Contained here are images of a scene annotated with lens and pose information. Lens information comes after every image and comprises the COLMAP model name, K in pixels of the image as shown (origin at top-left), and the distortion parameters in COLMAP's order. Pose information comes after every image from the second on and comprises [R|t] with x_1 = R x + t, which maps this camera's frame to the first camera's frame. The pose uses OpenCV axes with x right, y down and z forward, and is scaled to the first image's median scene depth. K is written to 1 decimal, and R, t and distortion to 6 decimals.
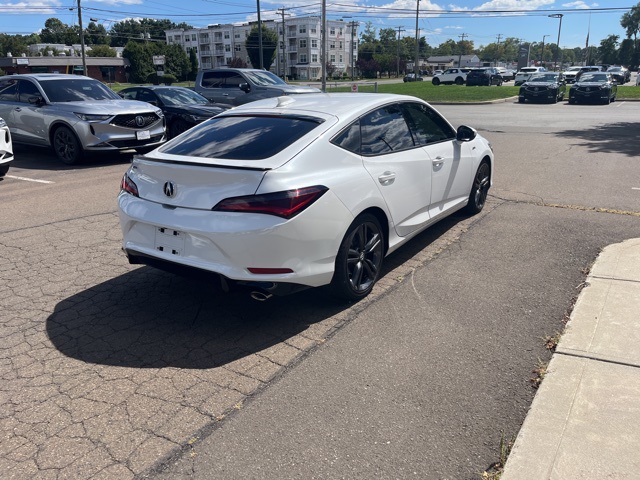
lens RADIAL K [[483.0, 0, 319.3], [0, 483.0, 234.2], [0, 0, 1]] dist [0.083302, -0.109372]
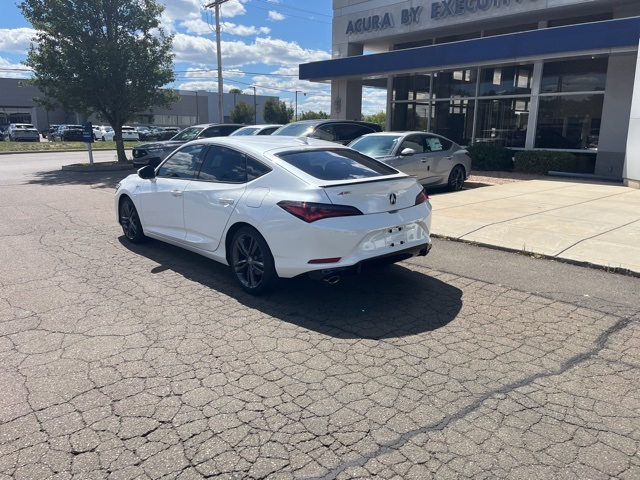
lens RADIAL K [[483.0, 0, 318.2], [0, 483.0, 235.4], [0, 0, 1]] dist [0.083302, -0.109372]
pose [[0.233458, -0.189480, 0.953727, -0.450936], [0.291908, 0.949247, 0.117135, -0.057951], [-0.927516, 0.251055, 0.276920, 0.225548]]
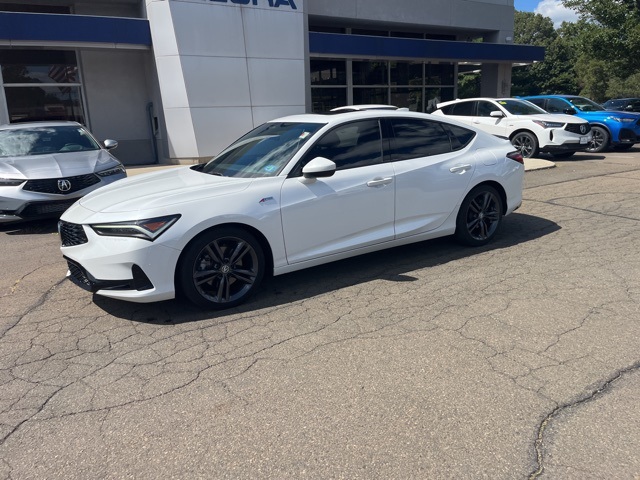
lens RADIAL K [[483.0, 0, 319.7], [0, 483.0, 235.4], [0, 0, 1]] dist [0.083302, -0.109372]
pose [[-0.914859, -0.043131, 0.401463, -0.142588], [0.176186, 0.851986, 0.493029, -0.234401], [-0.363306, 0.521784, -0.771848, 0.785375]]
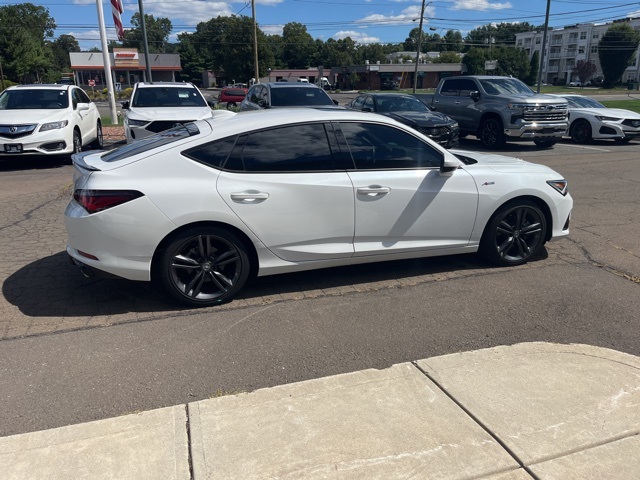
lens RADIAL K [[483.0, 0, 318.6], [0, 483.0, 238.2], [0, 0, 1]] dist [0.083302, -0.109372]
pose [[0.788985, 0.195097, -0.582615, 0.265435], [-0.195494, 0.978680, 0.062984, -0.038492], [0.582482, 0.064204, 0.810304, 0.089595]]
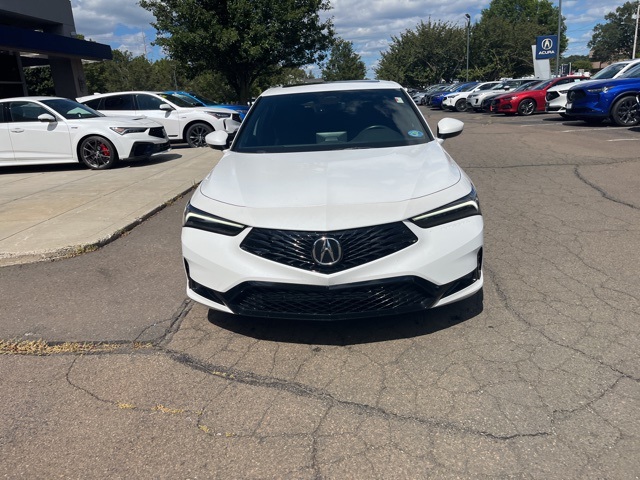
lens RADIAL K [[483.0, 0, 318.5], [0, 483.0, 233.9], [0, 0, 1]] dist [0.083302, -0.109372]
pose [[-0.849114, 0.214313, -0.482778, 0.247751], [-0.085907, 0.845790, 0.526554, -0.219386], [0.521177, 0.488579, -0.699761, 0.732299]]
